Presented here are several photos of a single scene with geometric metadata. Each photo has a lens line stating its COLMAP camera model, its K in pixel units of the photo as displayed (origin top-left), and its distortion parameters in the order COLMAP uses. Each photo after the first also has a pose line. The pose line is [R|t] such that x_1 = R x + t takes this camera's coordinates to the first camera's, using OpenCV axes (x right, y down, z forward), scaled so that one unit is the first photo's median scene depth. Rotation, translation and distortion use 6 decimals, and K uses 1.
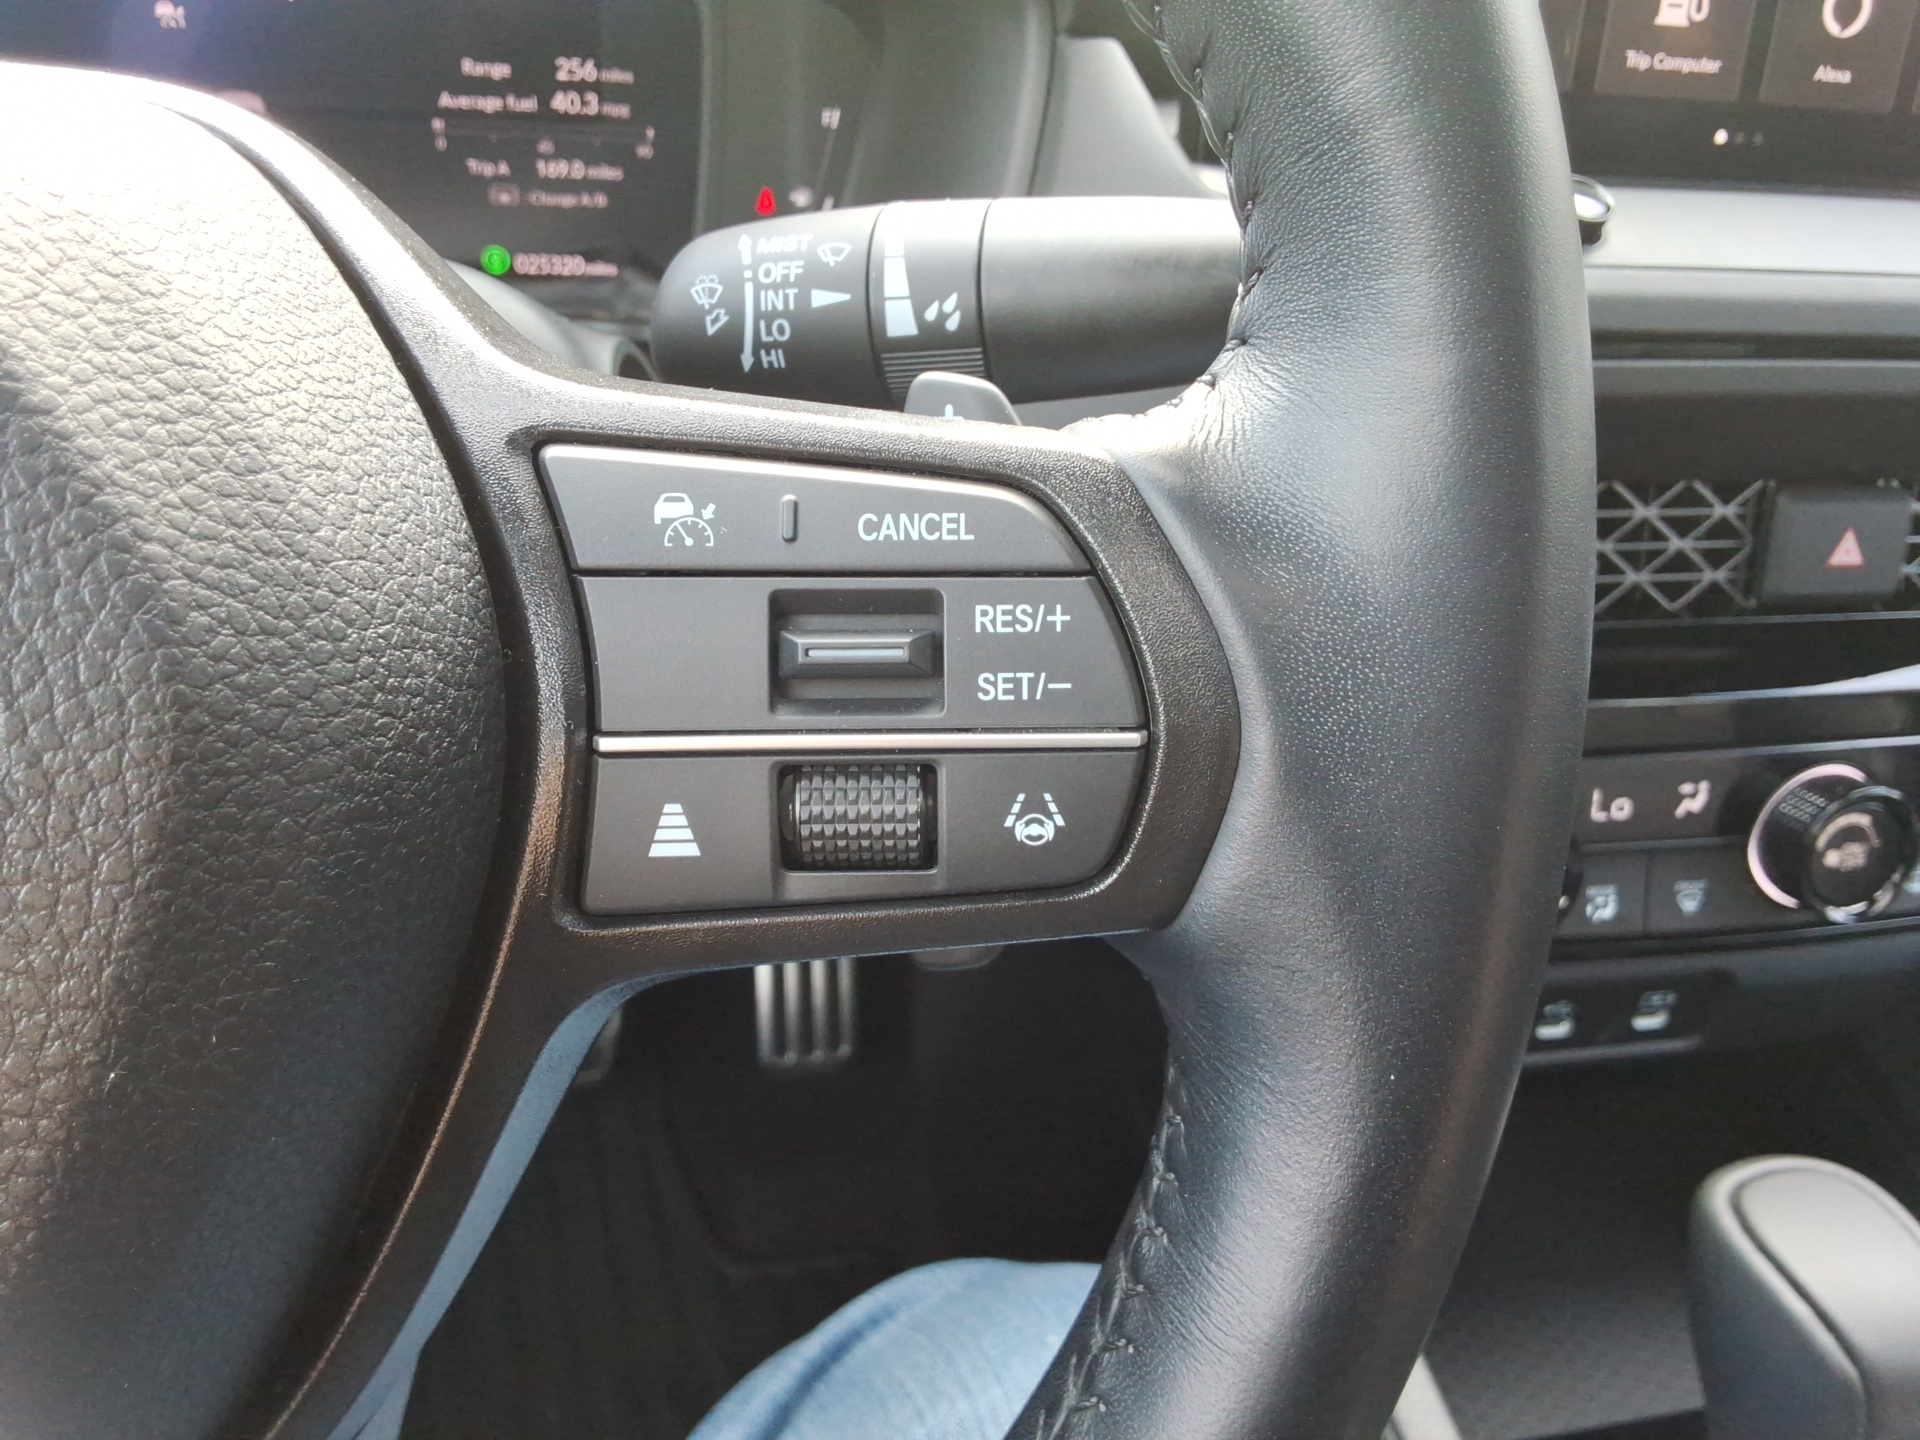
lens RADIAL K [[1562.3, 0, 979.2], [0, 1562.3, 693.2], [0, 0, 1]] dist [0.110138, -0.182957]
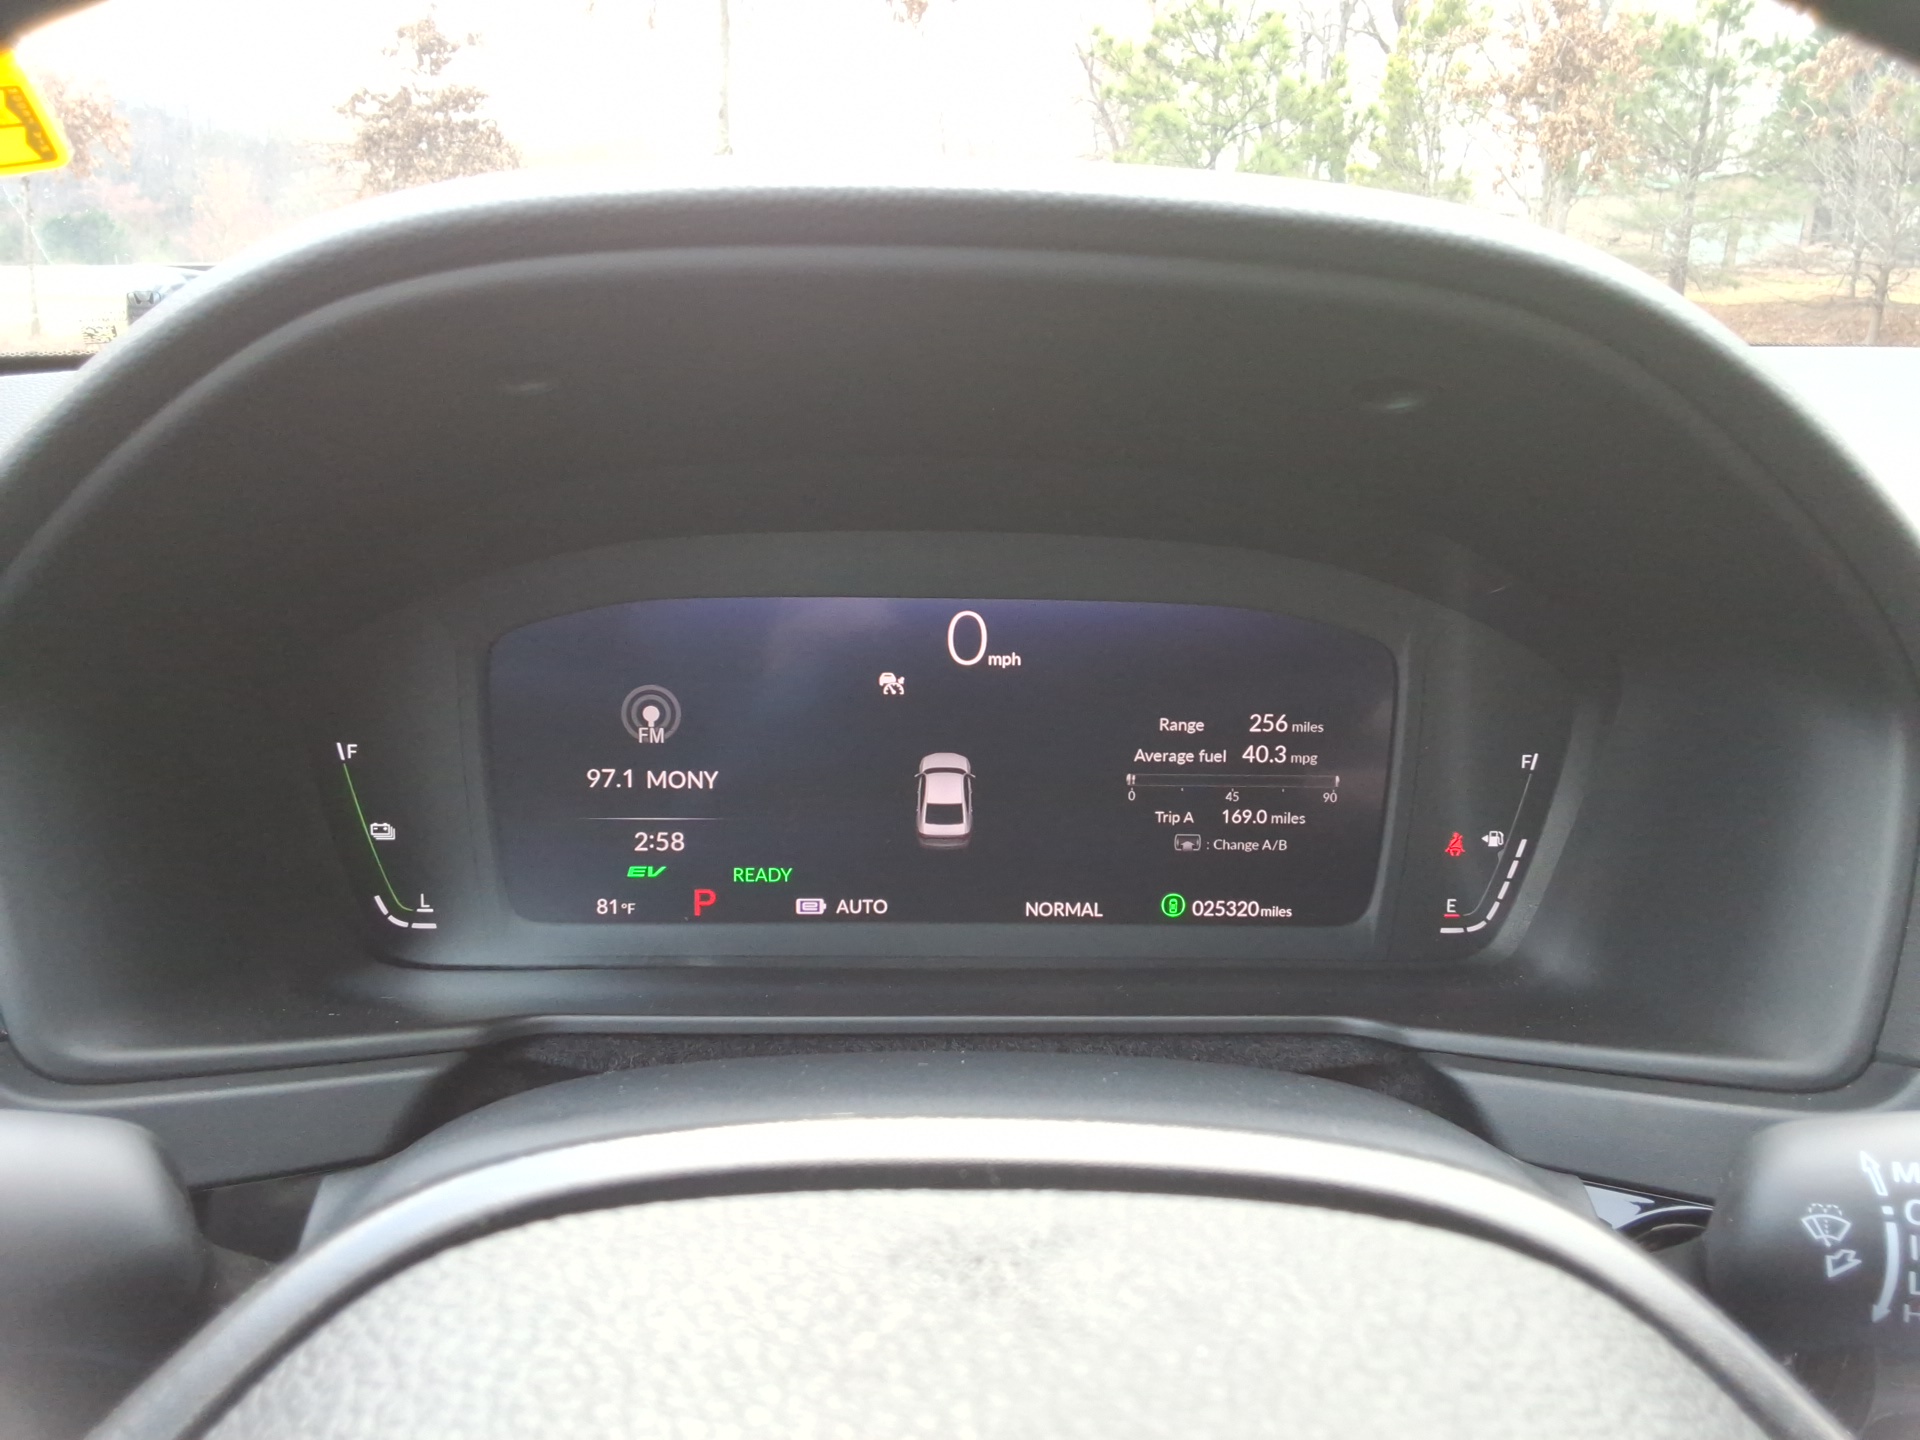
lens RADIAL K [[1534.4, 0, 968.3], [0, 1534.4, 709.1], [0, 0, 1]] dist [0.115687, -0.167815]
pose [[0.980789, -0.006133, -0.194975, -0.310260], [-0.039488, 0.972571, -0.229229, -0.215027], [0.191033, 0.232524, 0.953645, 0.054890]]
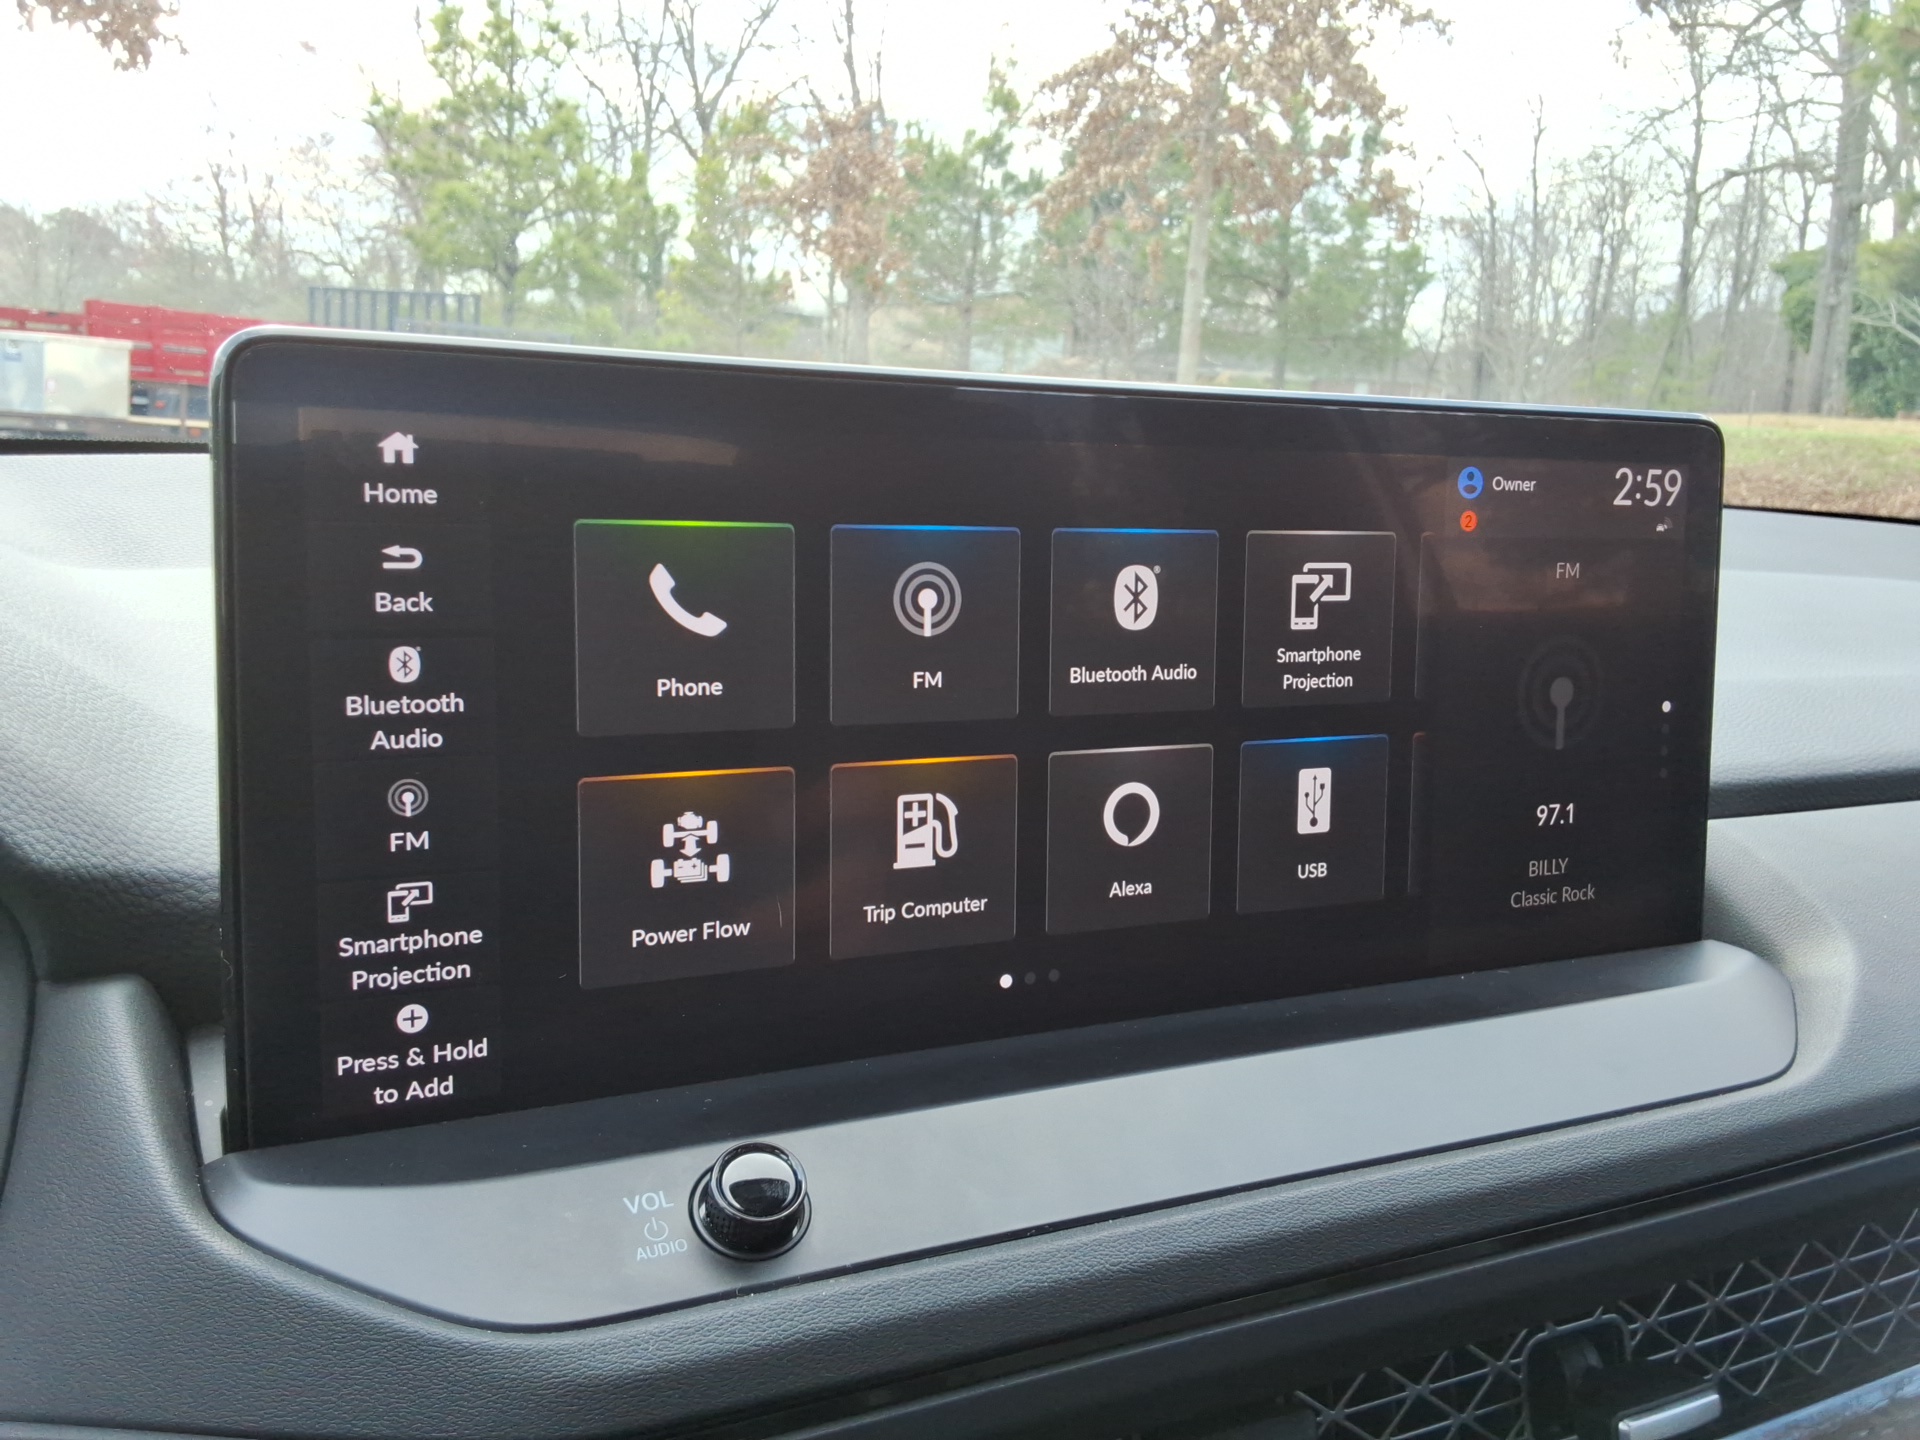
lens RADIAL K [[1553.2, 0, 966.4], [0, 1553.2, 714.4], [0, 0, 1]] dist [0.124407, -0.231879]
pose [[0.975849, -0.068507, 0.207424, 0.314861], [0.123132, 0.956832, -0.263270, -0.295351], [-0.180434, 0.282452, 0.942159, 0.234909]]
